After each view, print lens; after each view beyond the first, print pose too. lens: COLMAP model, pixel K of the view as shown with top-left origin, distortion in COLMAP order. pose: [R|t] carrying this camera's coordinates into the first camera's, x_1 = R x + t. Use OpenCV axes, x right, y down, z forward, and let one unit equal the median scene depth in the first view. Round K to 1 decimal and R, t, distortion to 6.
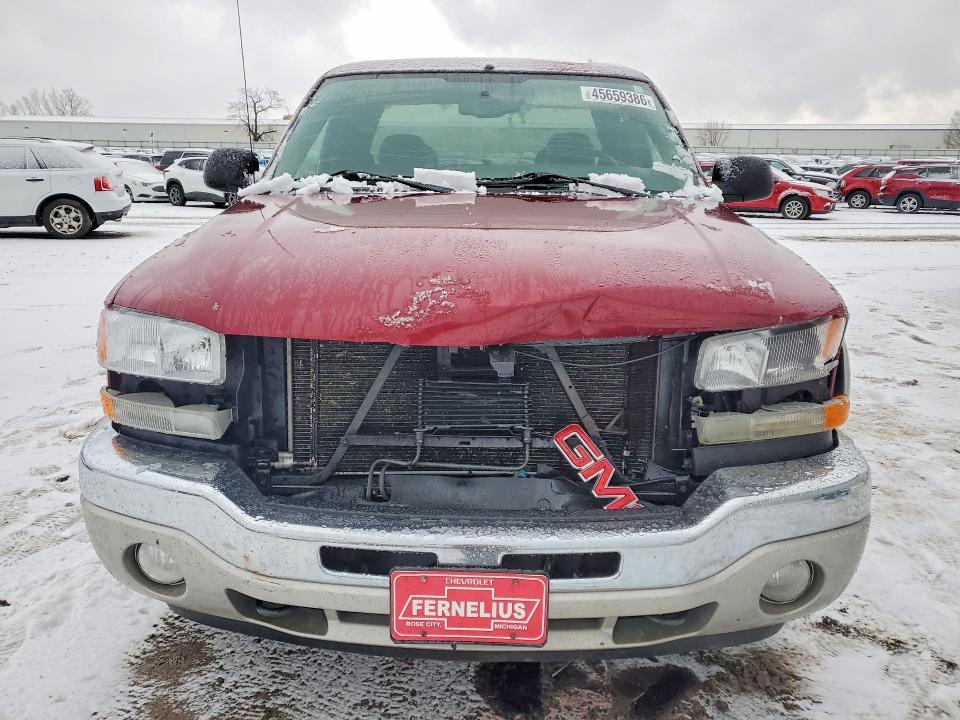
lens RADIAL K [[731.2, 0, 473.9], [0, 731.2, 359.9], [0, 0, 1]] dist [0.005569, 0.007863]
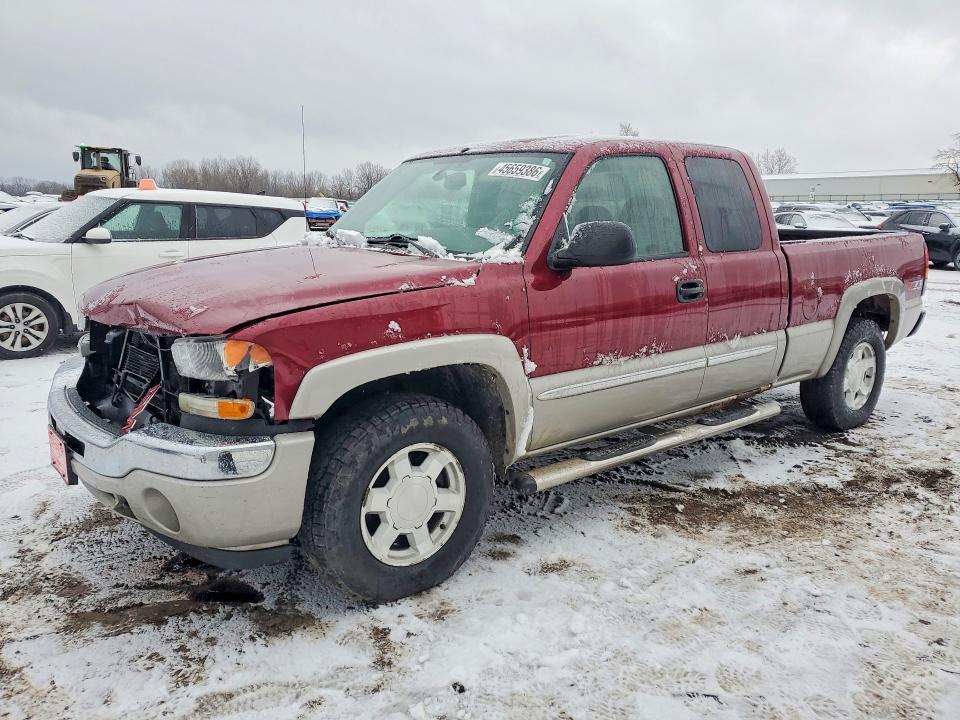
lens RADIAL K [[744.6, 0, 480.0], [0, 744.6, 360.0], [0, 0, 1]] dist [0.058527, 0.002168]
pose [[0.650763, 0.138641, -0.746516, 1.049183], [-0.195395, 0.980654, 0.011791, -0.068394], [0.733708, 0.138192, 0.665263, 0.219034]]
